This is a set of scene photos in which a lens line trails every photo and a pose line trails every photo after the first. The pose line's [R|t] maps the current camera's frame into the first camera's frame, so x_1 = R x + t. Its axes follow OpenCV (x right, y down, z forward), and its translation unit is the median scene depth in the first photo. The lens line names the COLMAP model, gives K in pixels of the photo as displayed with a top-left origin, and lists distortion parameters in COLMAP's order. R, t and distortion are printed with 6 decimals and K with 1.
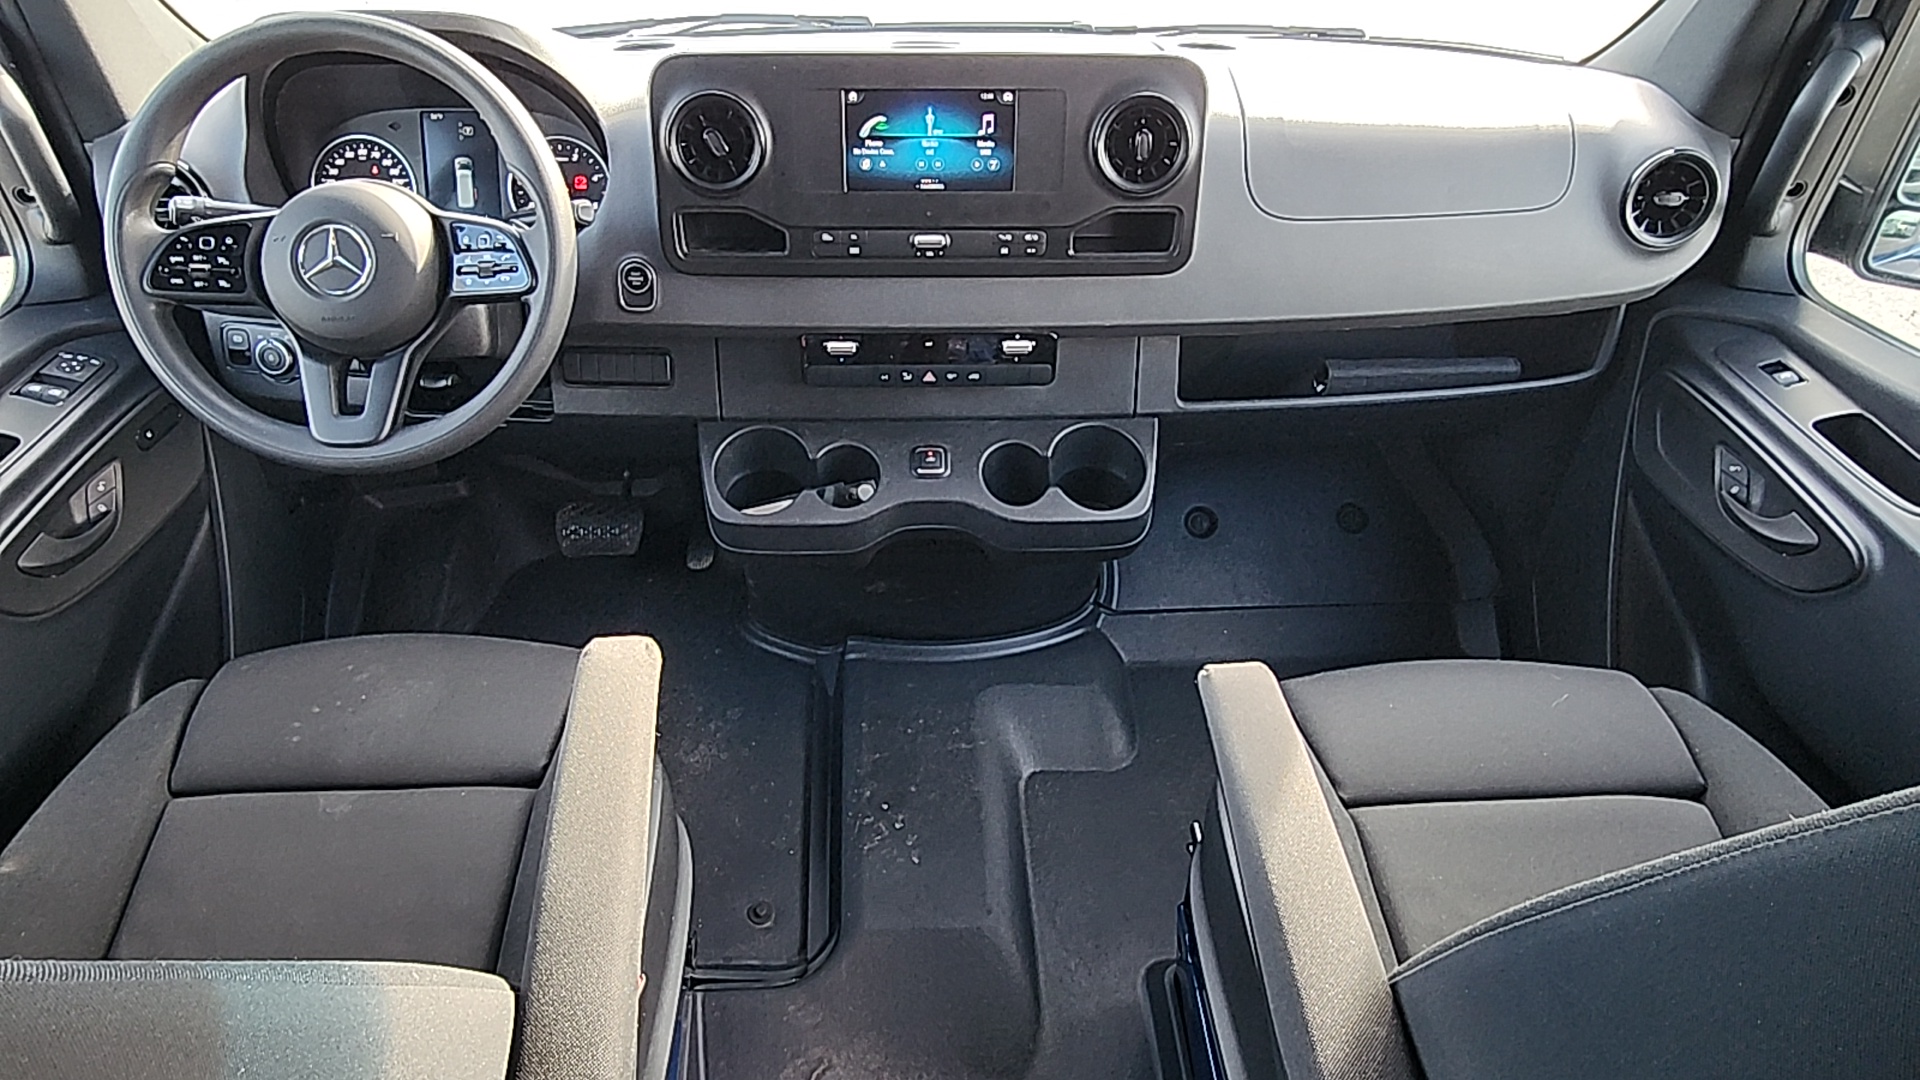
lens RADIAL K [[1189.2, 0, 938.6], [0, 1189.2, 539.1], [0, 0, 1]] dist [0.005971, -0.003460]
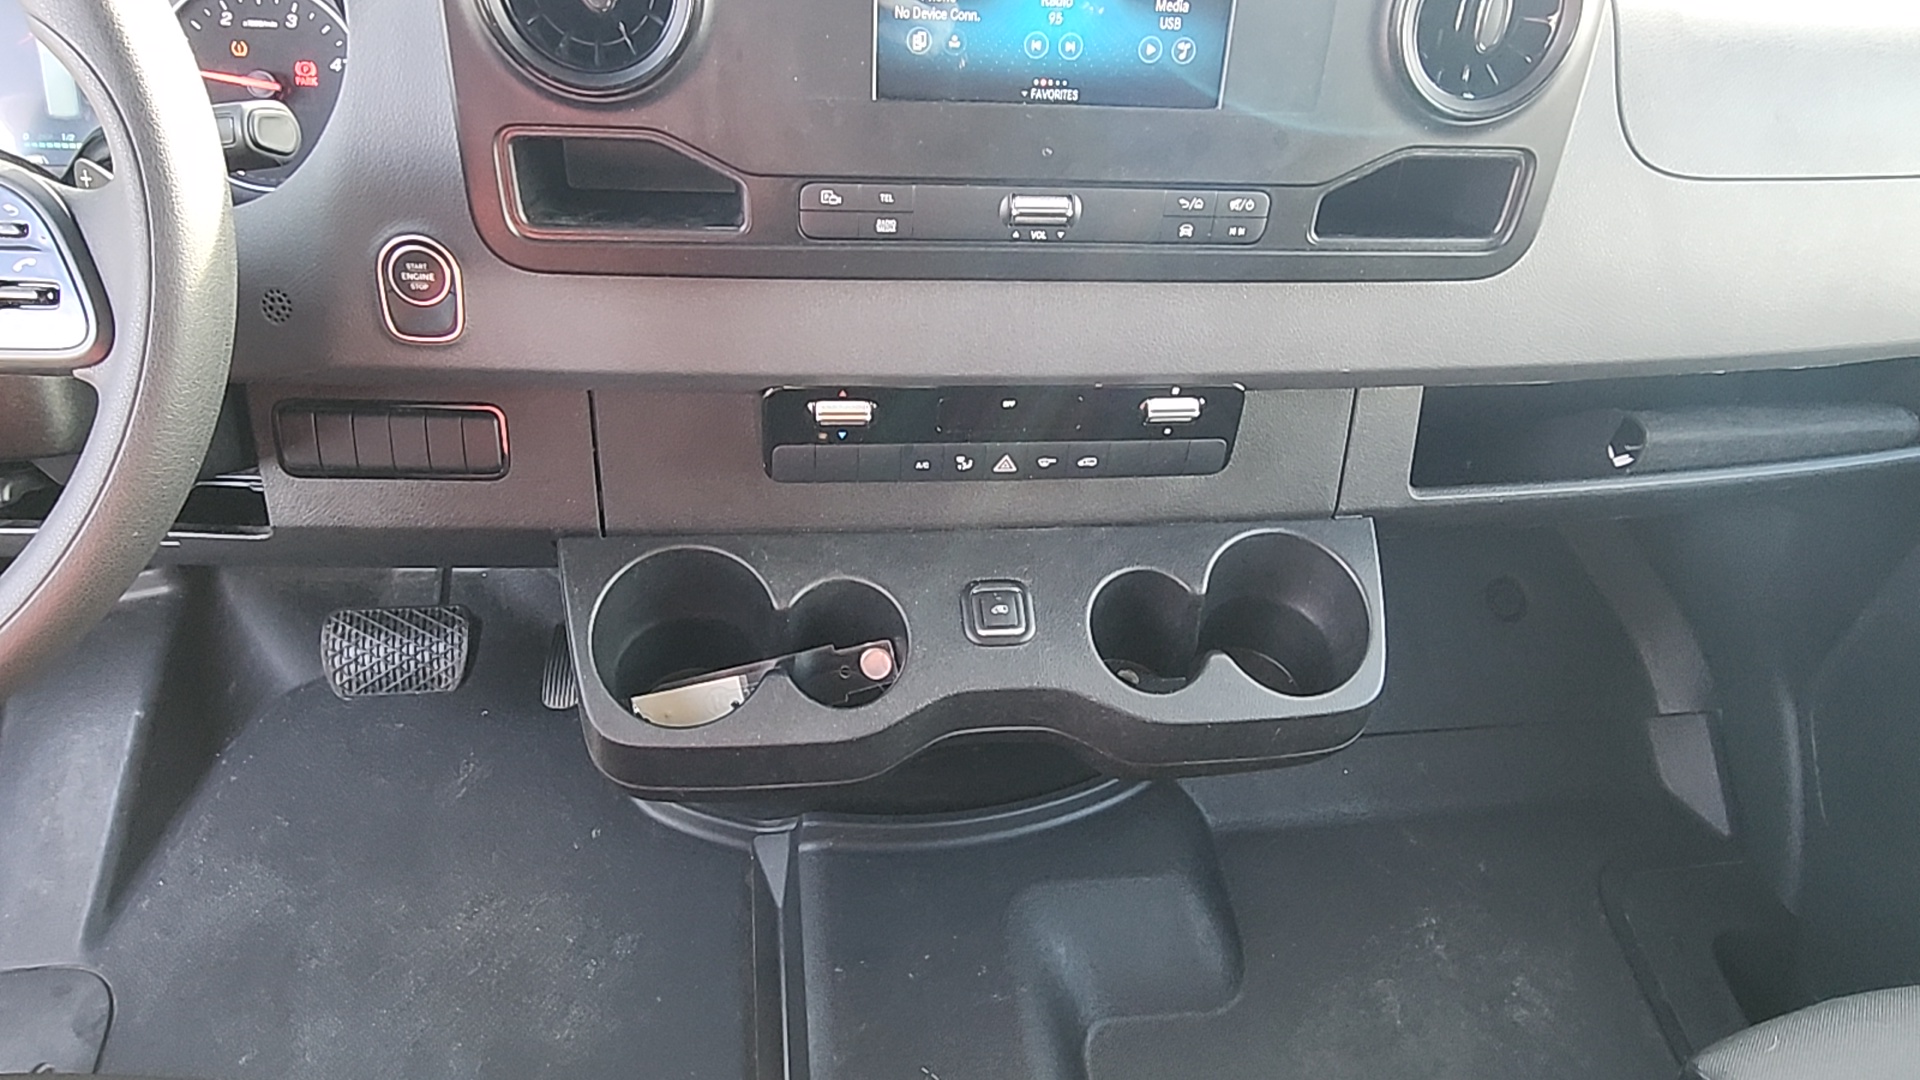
lens RADIAL K [[1189.2, 0, 938.6], [0, 1189.2, 539.1], [0, 0, 1]] dist [0.005971, -0.003460]
pose [[0.993735, -0.013720, 0.110915, -0.104303], [0.008624, 0.998890, 0.046302, -0.137561], [-0.111428, -0.045055, 0.992751, 0.511739]]
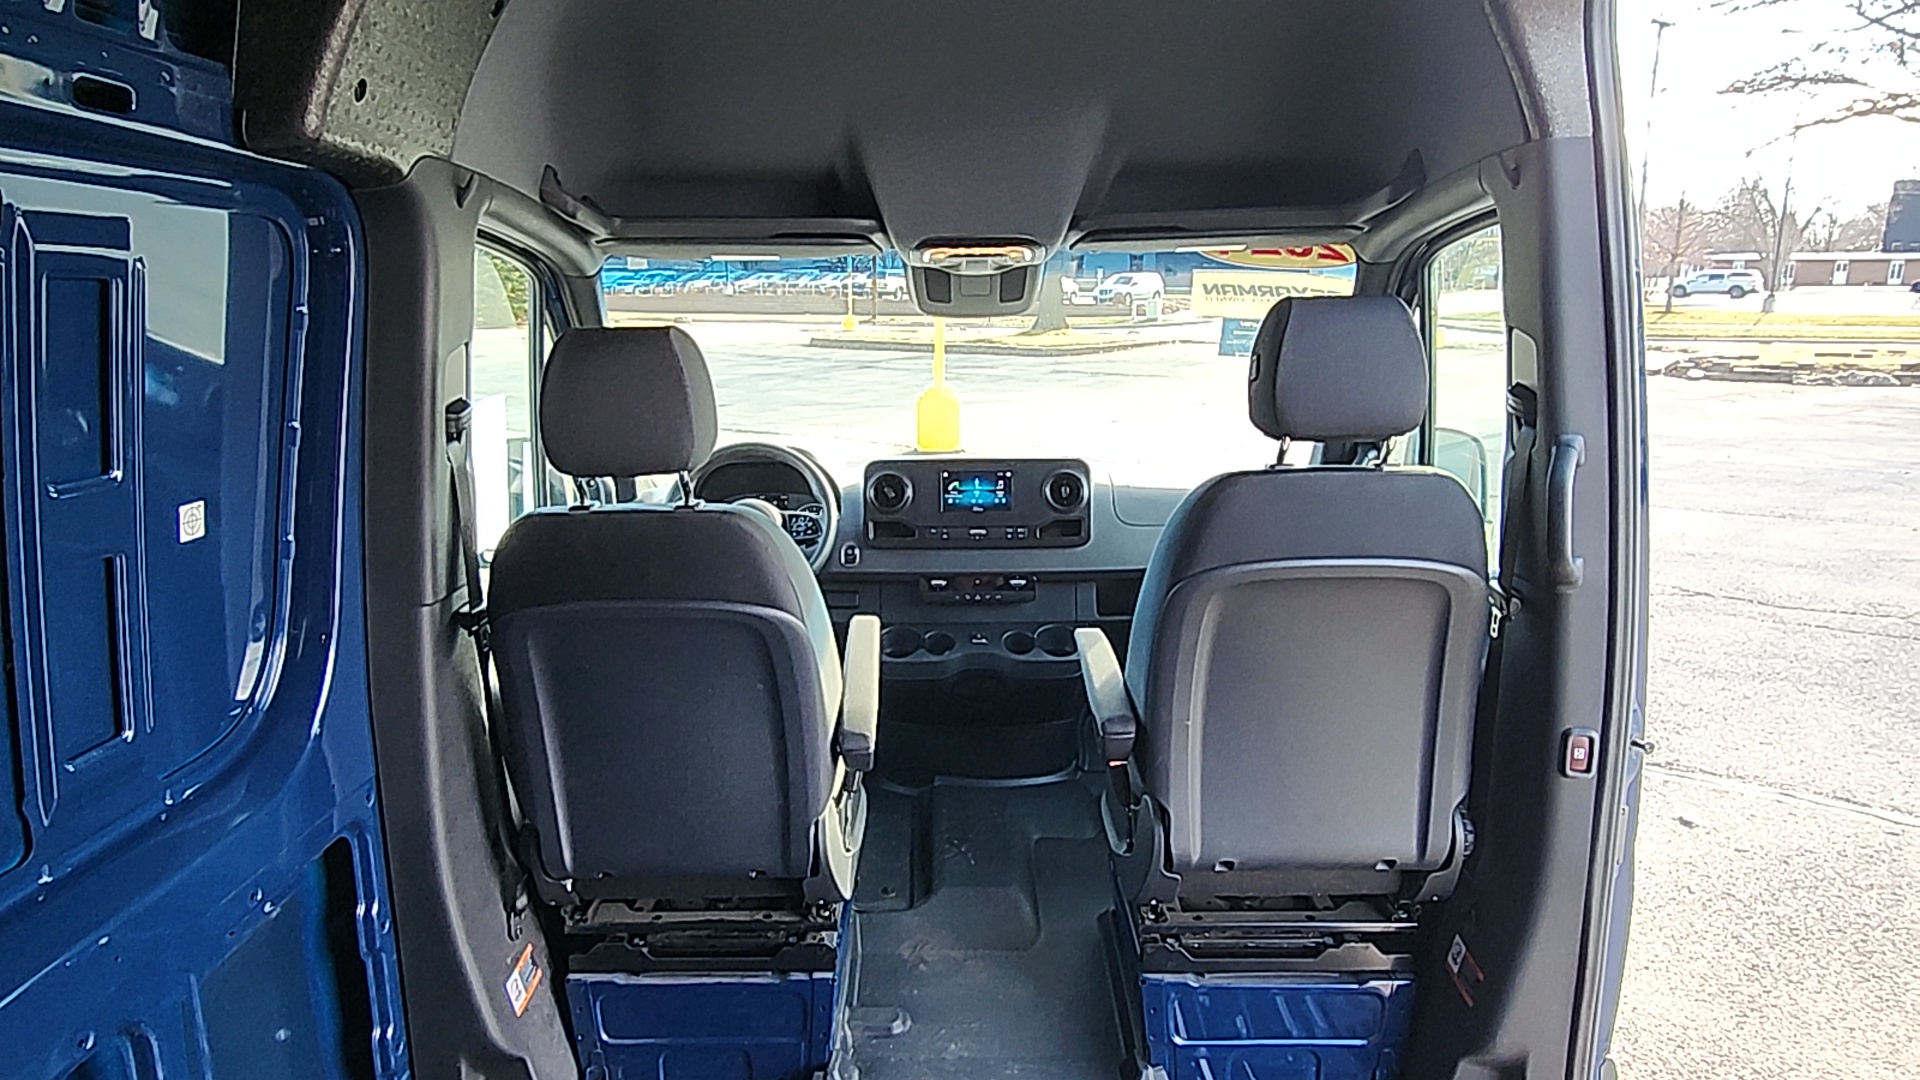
lens RADIAL K [[1189.2, 0, 938.6], [0, 1189.2, 539.1], [0, 0, 1]] dist [0.005971, -0.003460]
pose [[0.998538, -0.011979, -0.052718, 0.039569], [-0.012671, 0.896122, -0.443627, 0.796952], [0.052556, 0.443646, 0.894660, -1.086545]]
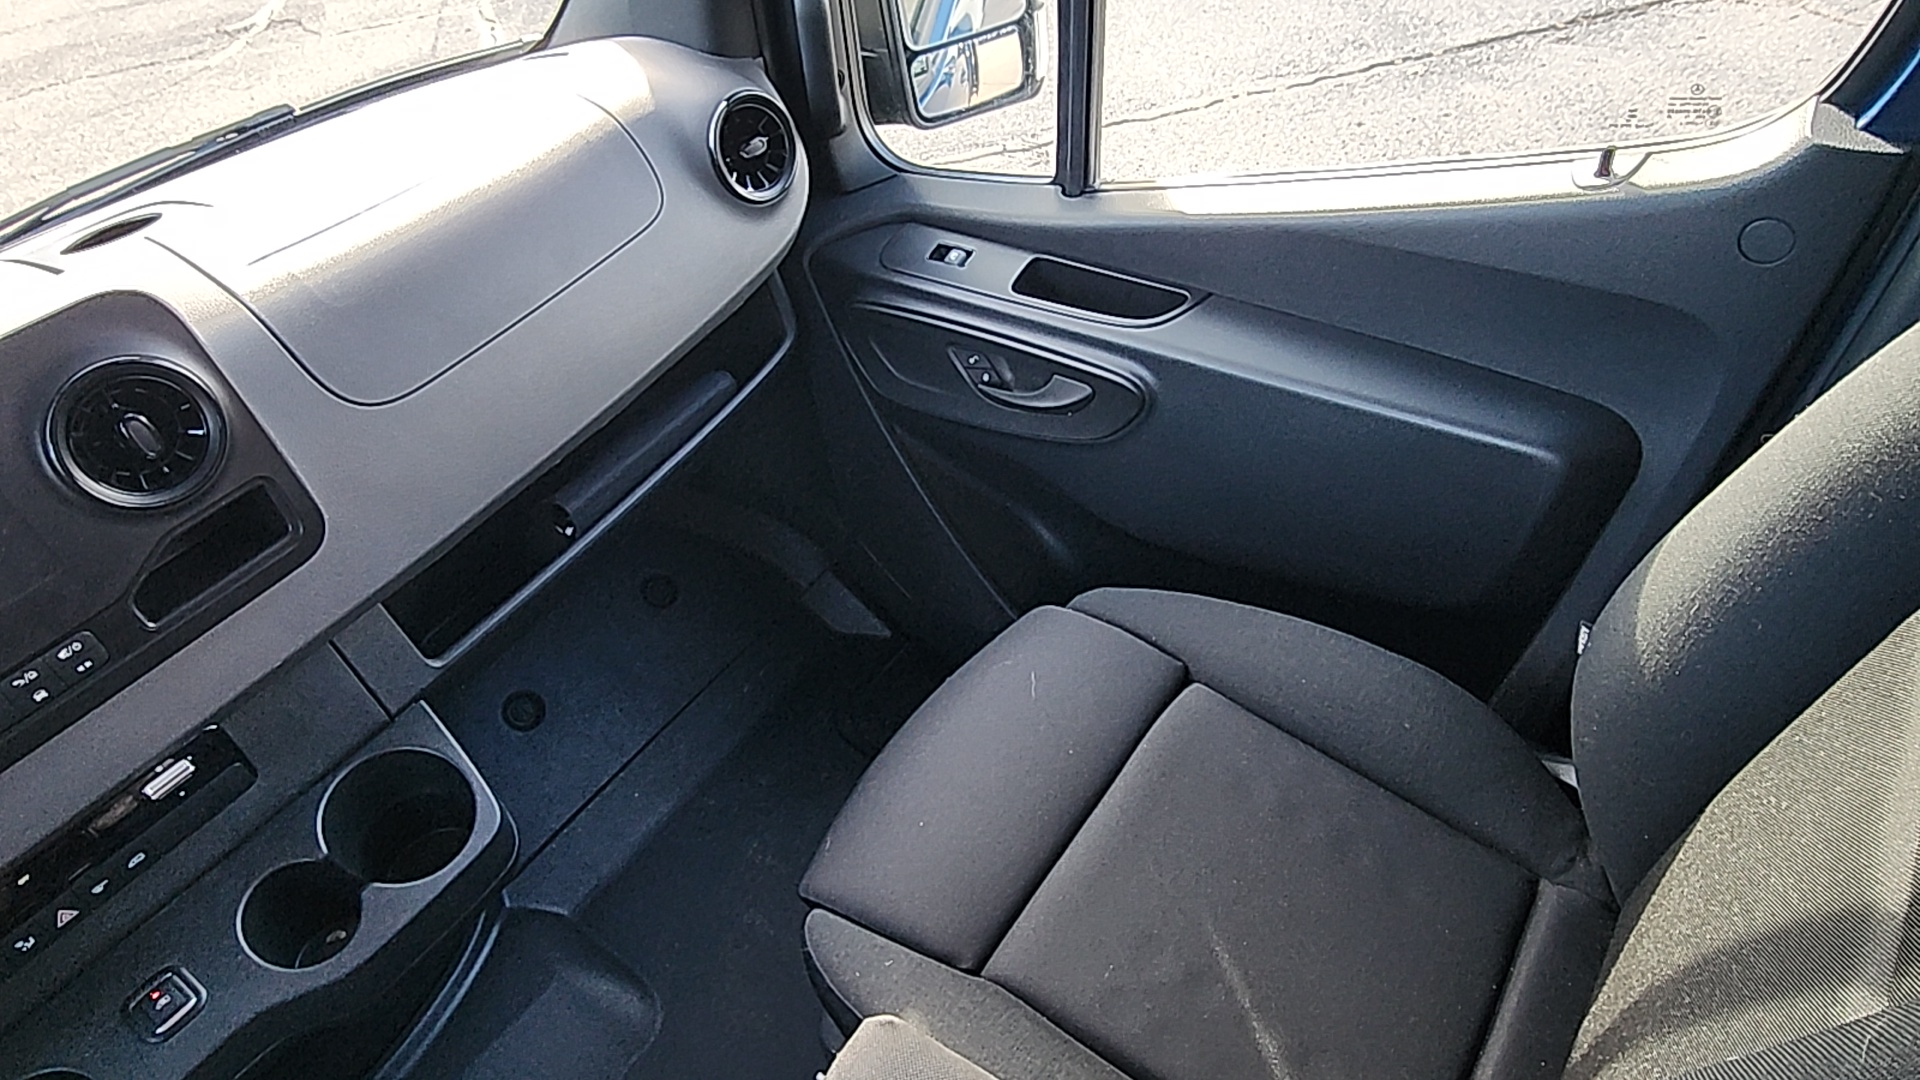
lens RADIAL K [[1189.2, 0, 938.6], [0, 1189.2, 539.1], [0, 0, 1]] dist [0.005971, -0.003460]
pose [[0.619811, -0.590122, 0.517291, 0.071647], [0.578673, 0.788942, 0.206662, -0.167362], [-0.530068, 0.171251, 0.830482, 0.253757]]
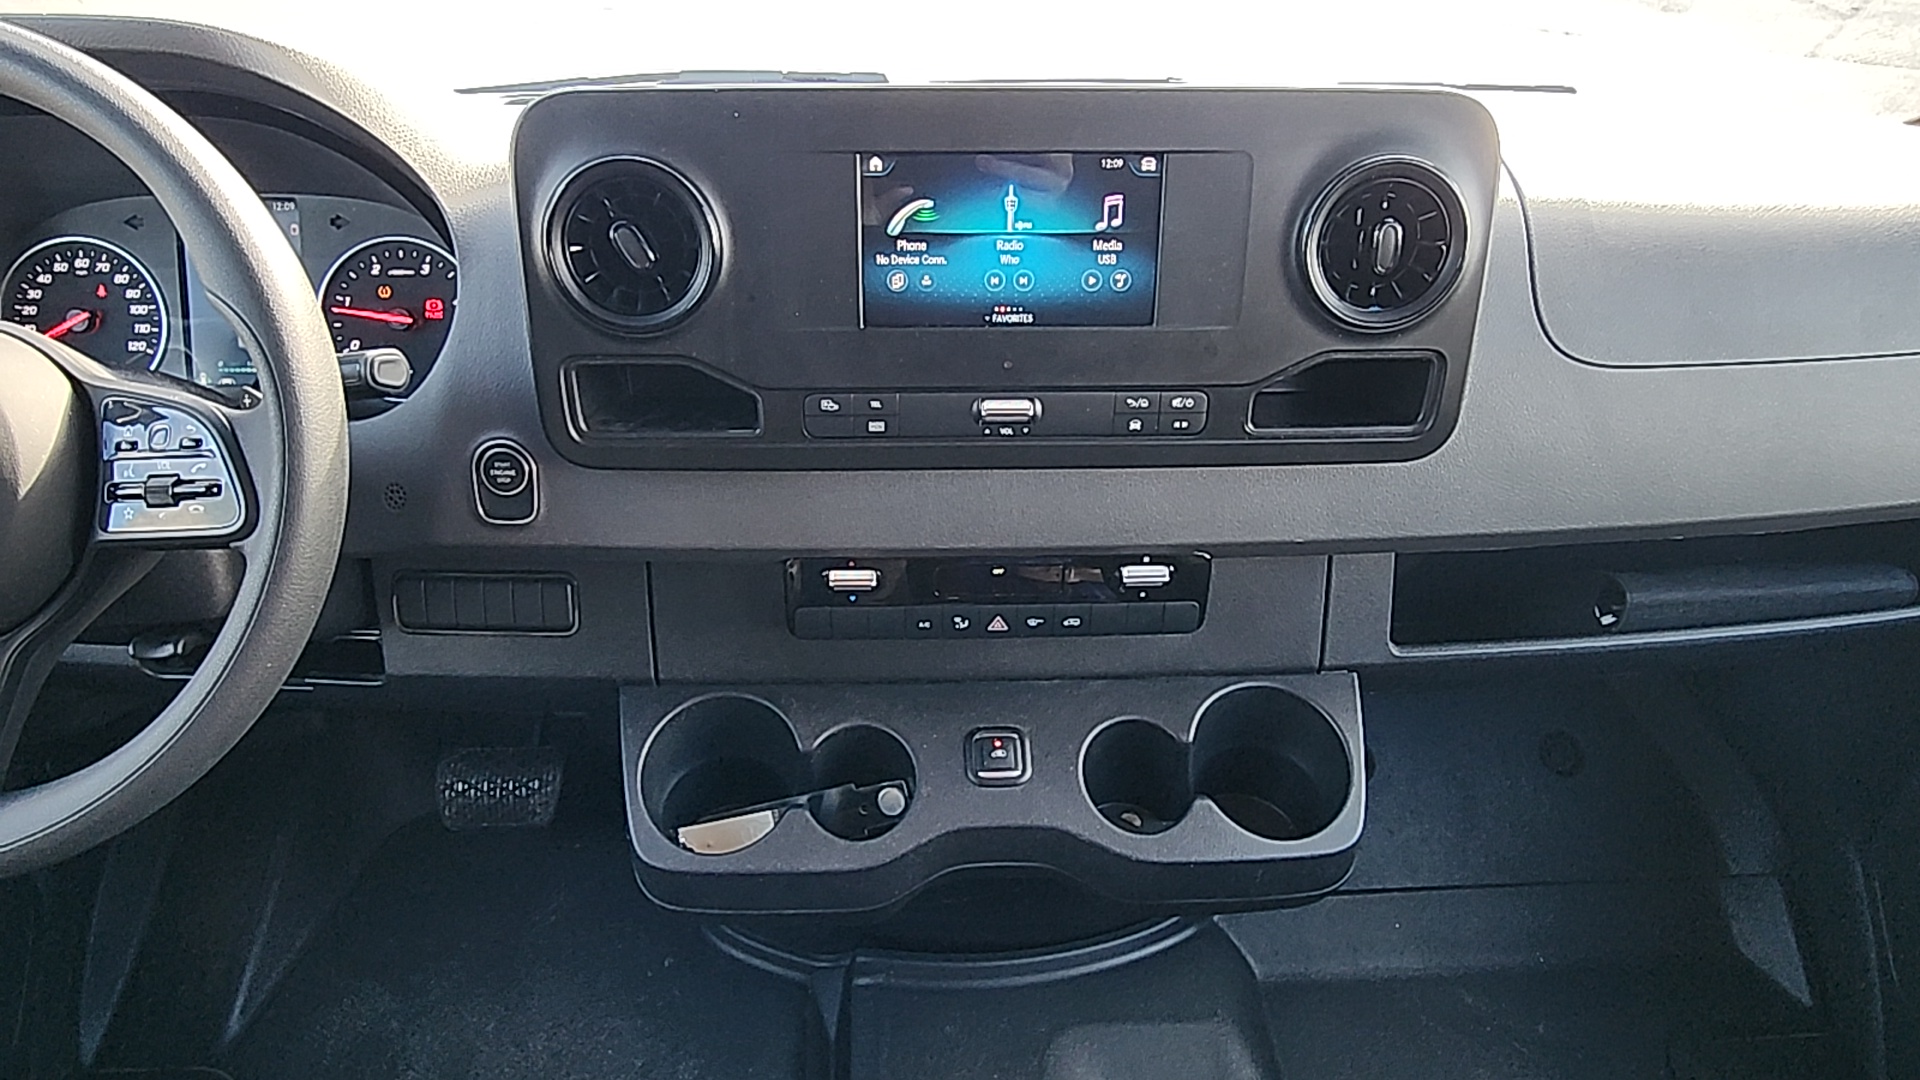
lens RADIAL K [[1189.2, 0, 938.6], [0, 1189.2, 539.1], [0, 0, 1]] dist [0.005971, -0.003460]
pose [[0.999982, -0.005535, 0.002250, -0.042017], [0.005695, 0.996883, -0.078689, -0.141888], [-0.001808, 0.078701, 0.996897, 0.426528]]
